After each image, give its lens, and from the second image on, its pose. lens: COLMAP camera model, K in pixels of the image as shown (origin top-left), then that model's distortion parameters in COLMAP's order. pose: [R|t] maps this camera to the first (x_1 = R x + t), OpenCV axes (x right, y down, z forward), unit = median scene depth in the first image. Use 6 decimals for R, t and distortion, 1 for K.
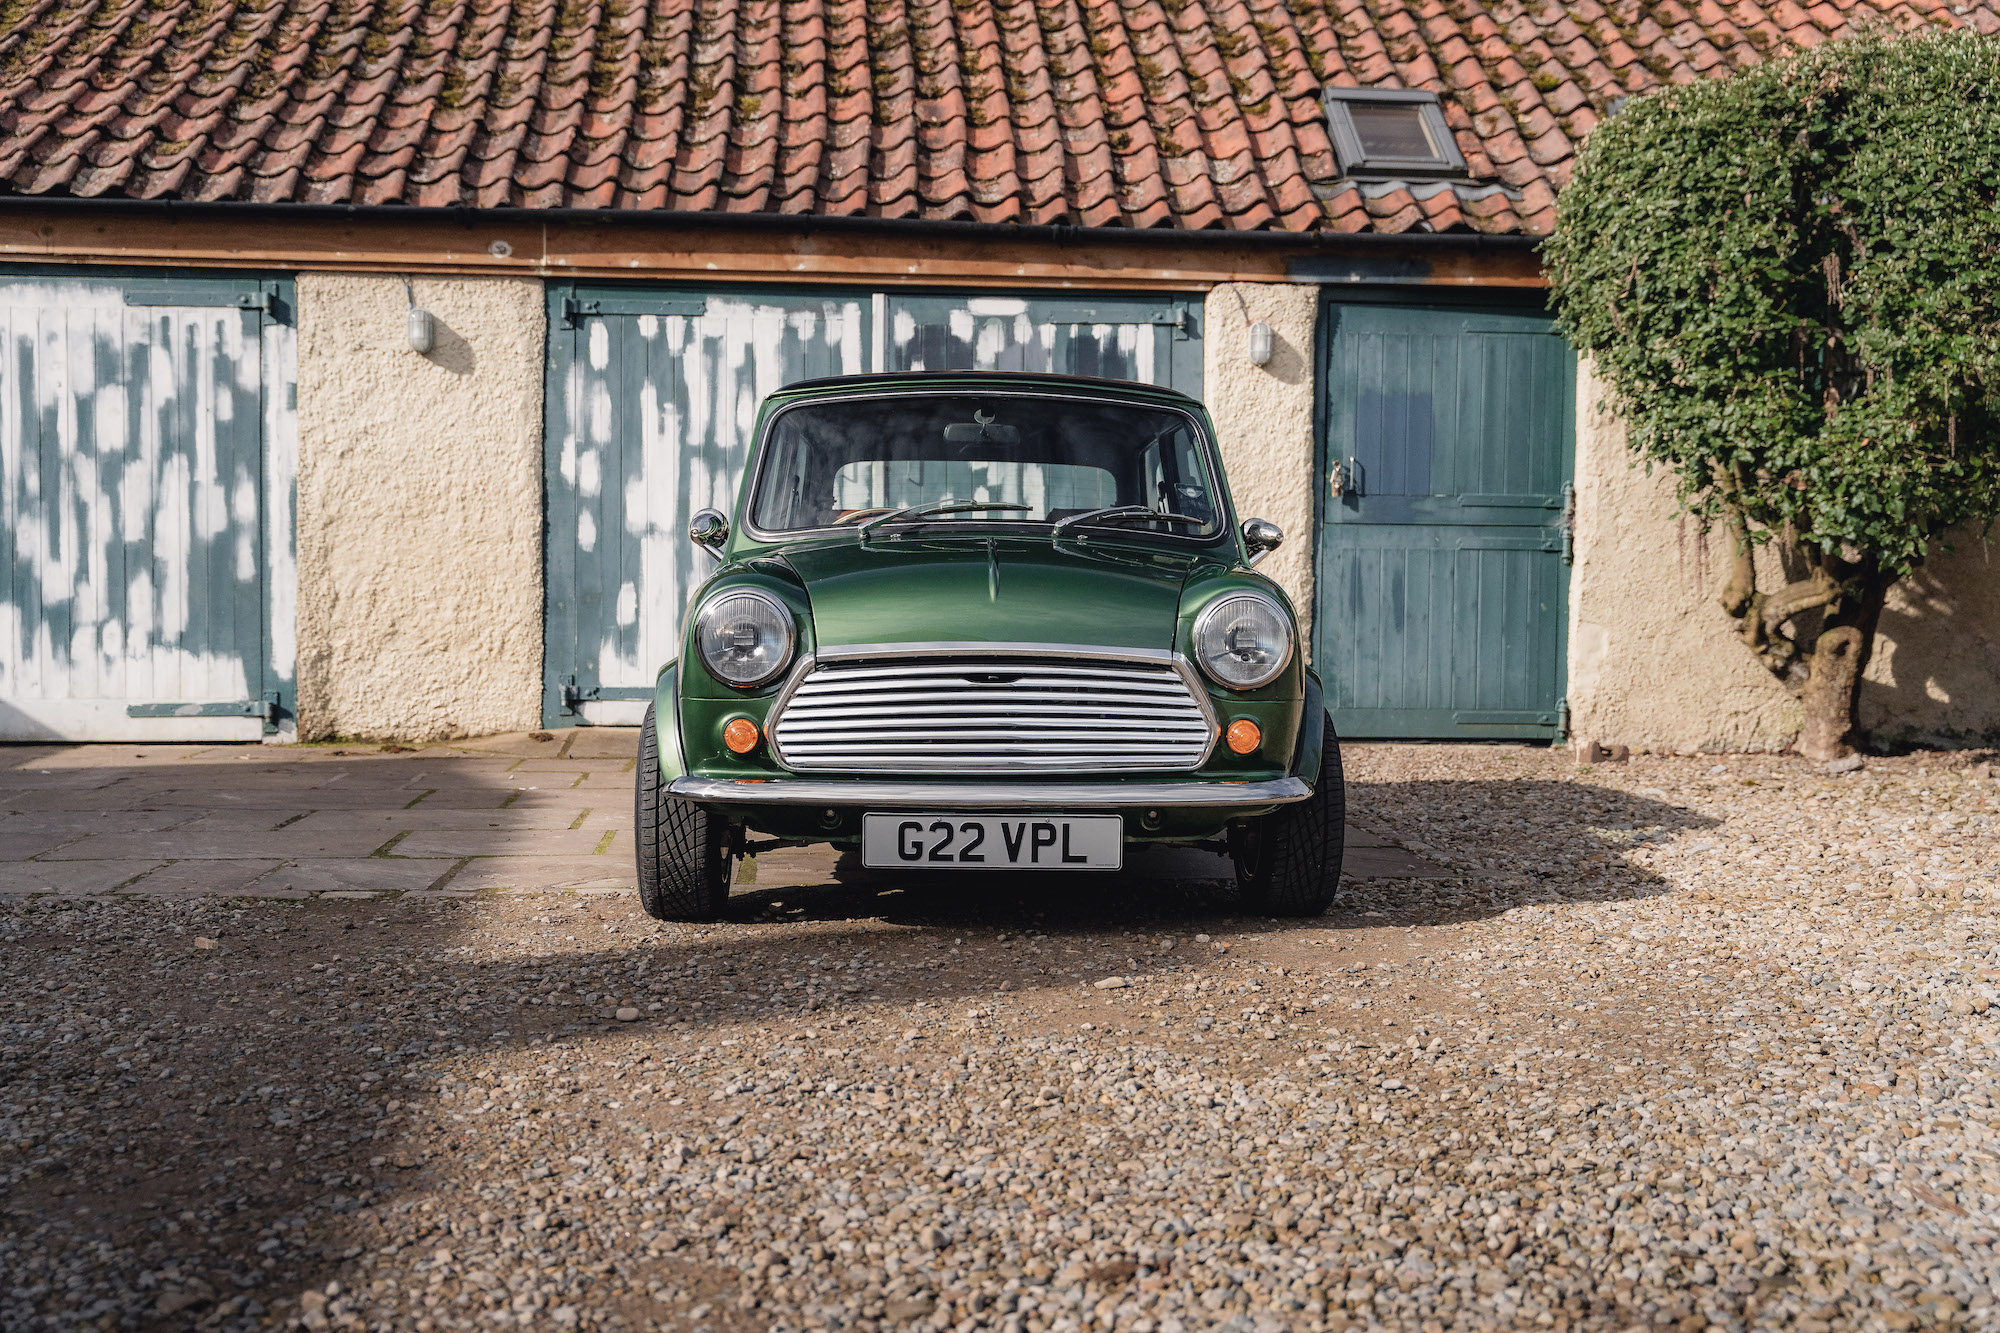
lens RADIAL K [[2096.9, 0, 1000.0], [0, 2096.9, 666.5], [0, 0, 1]] dist [0.002411, 0.003347]
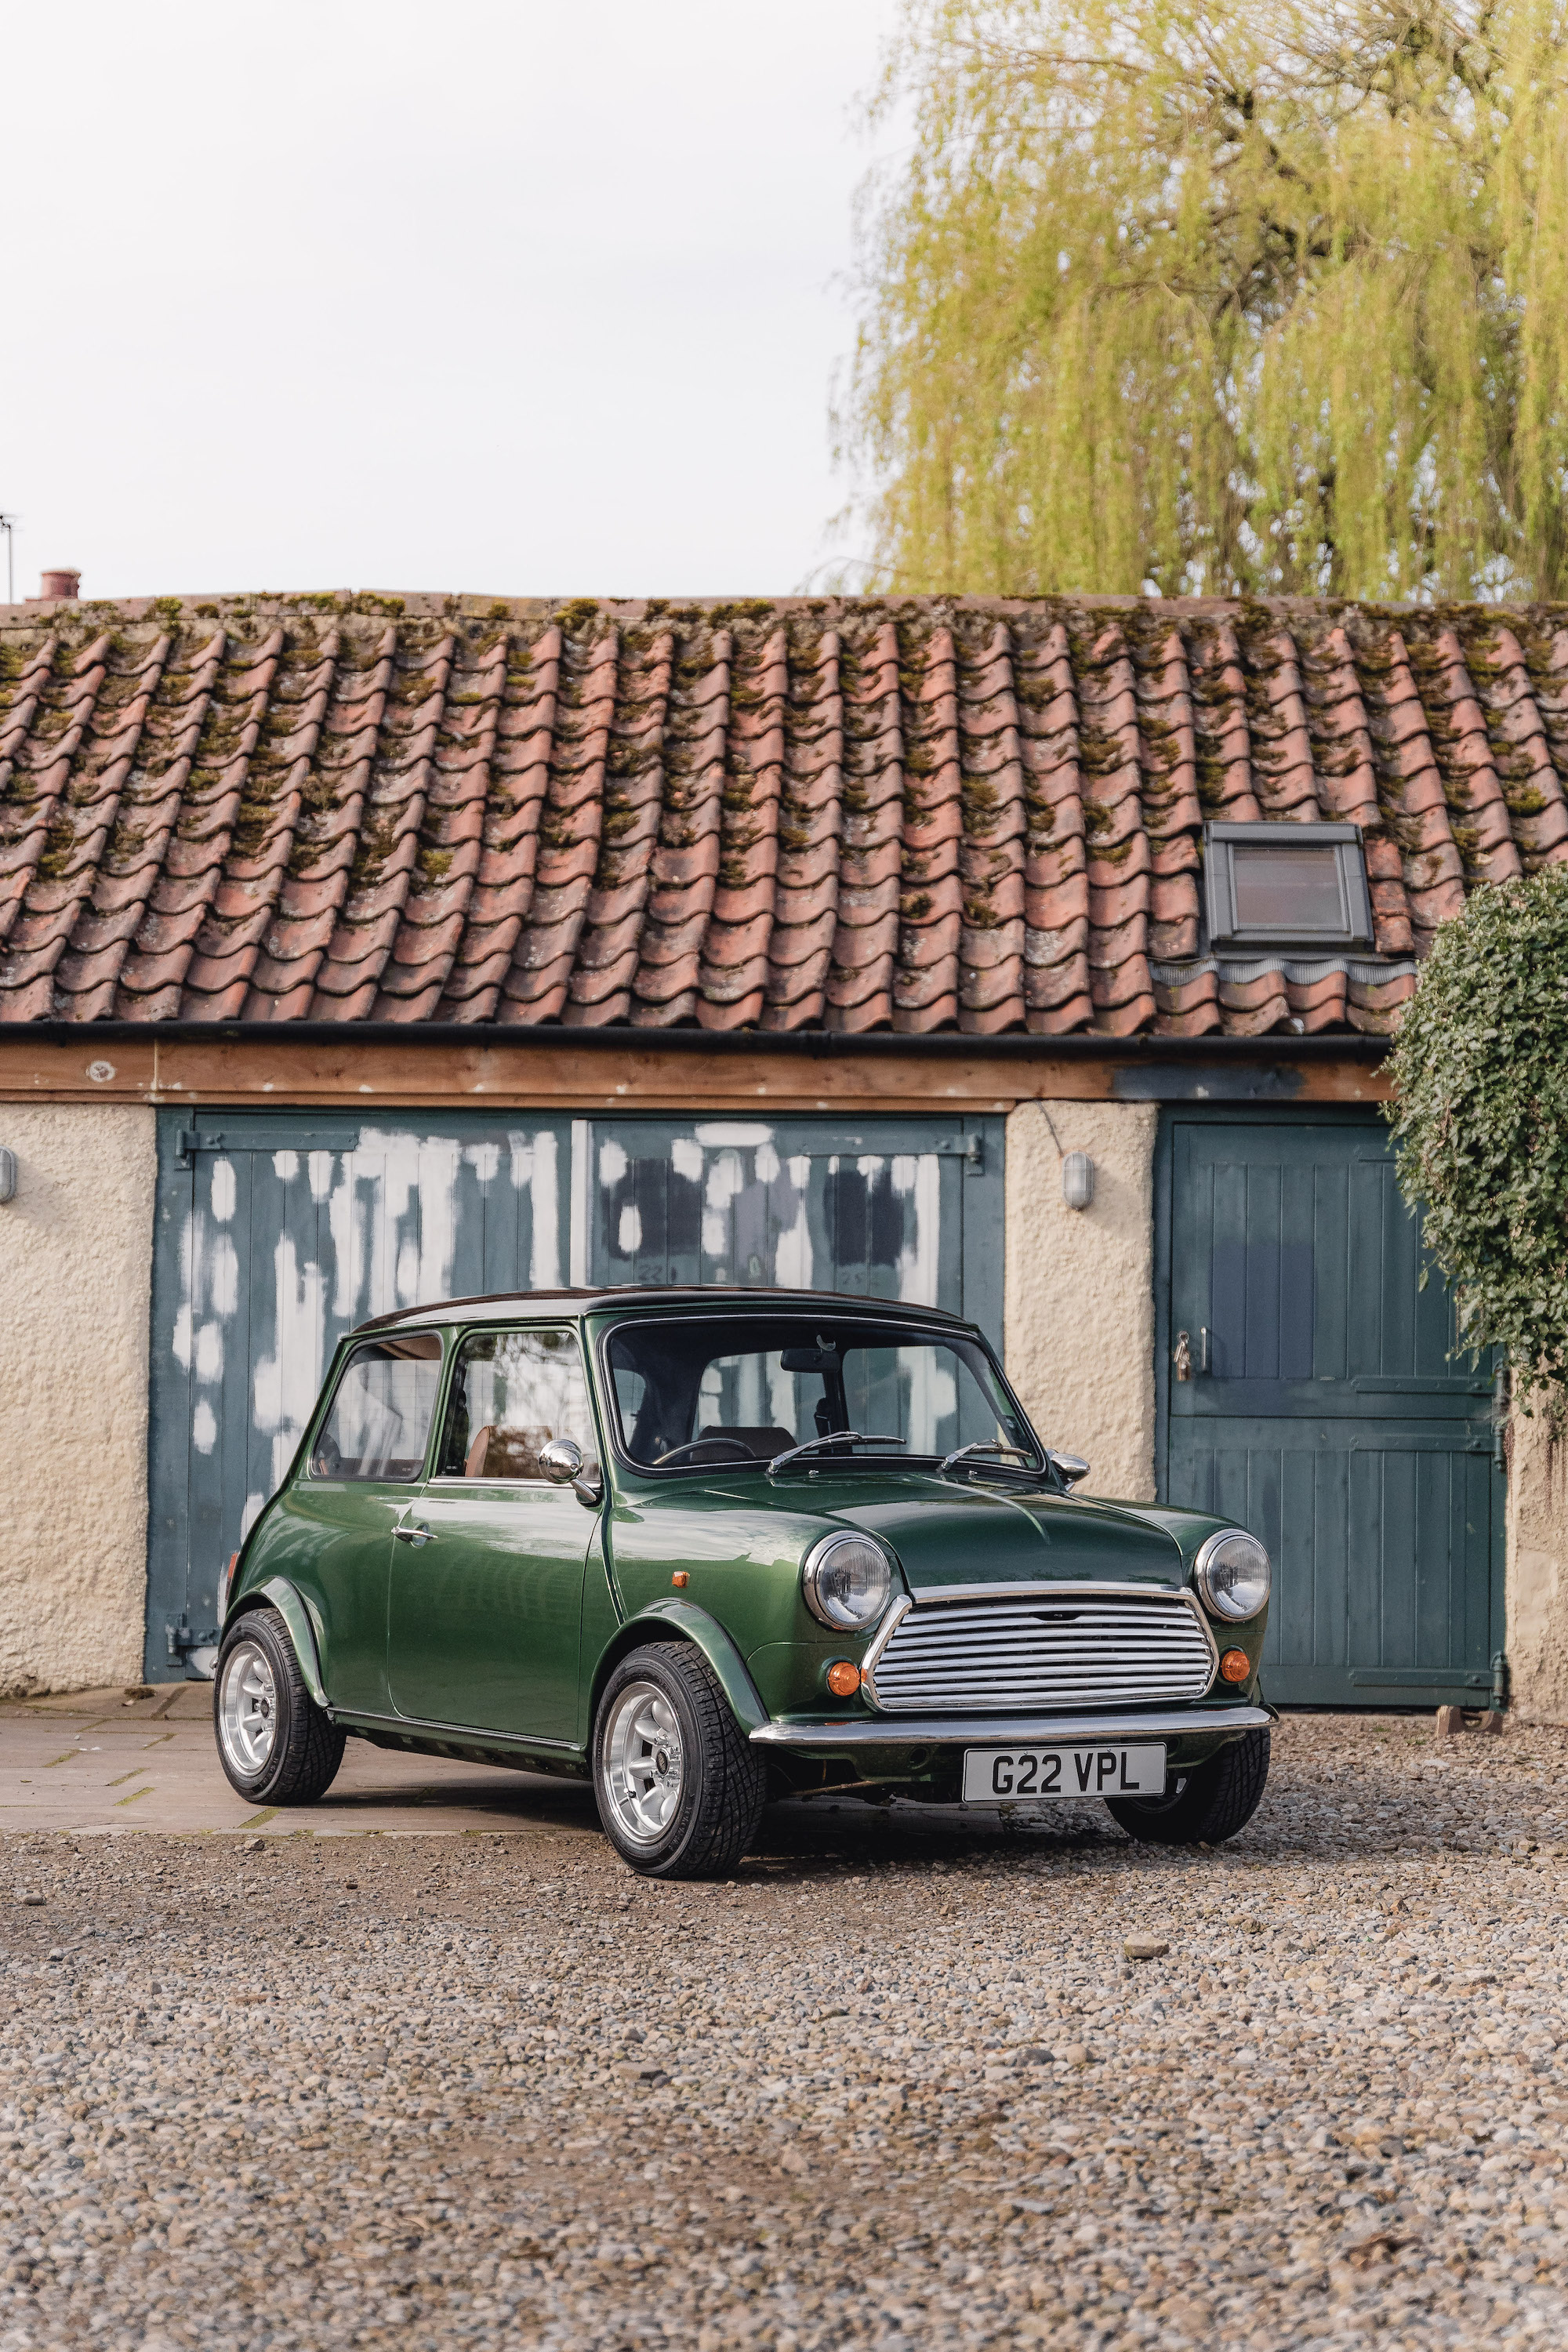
lens RADIAL K [[4145.3, 0, 830.5], [0, 4145.3, 1244.9], [0, 0, 1]] dist [0.016936, 0.208145]
pose [[0.994170, -0.004754, -0.107715, 0.196833], [-0.004630, 0.996223, -0.086703, 0.000212], [0.107720, 0.086696, 0.990394, -0.496199]]
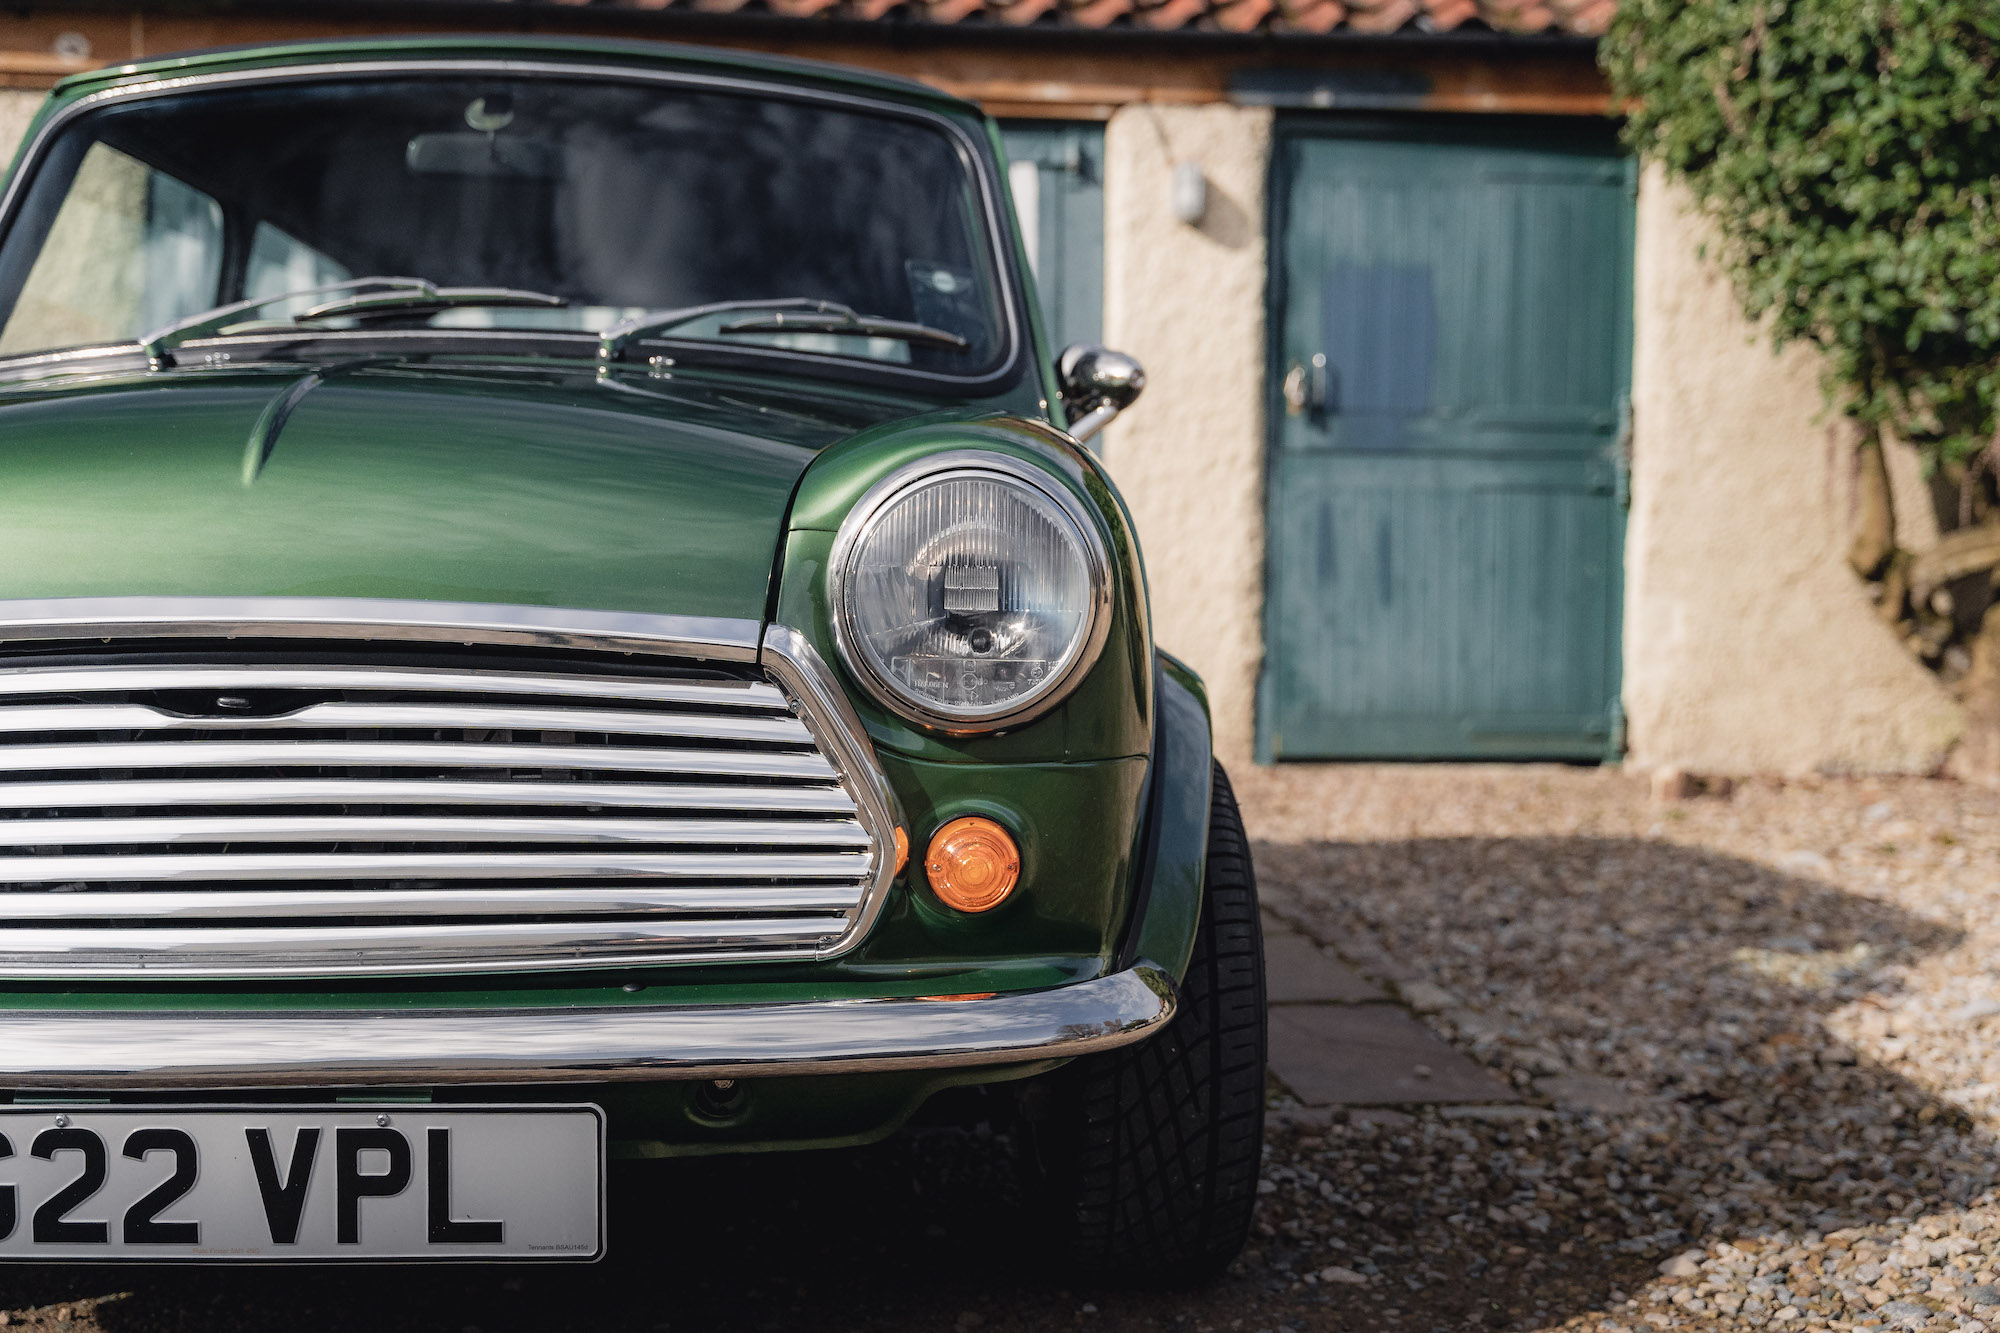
lens RADIAL K [[2100.5, 0, 1000.0], [0, 2100.5, 666.5], [0, 0, 1]] dist [0.004315, 0.007335]
pose [[0.999952, -0.003802, 0.009031, 0.054961], [0.003748, 0.999975, 0.006001, -0.001000], [-0.009053, -0.005966, 0.999941, 0.300923]]
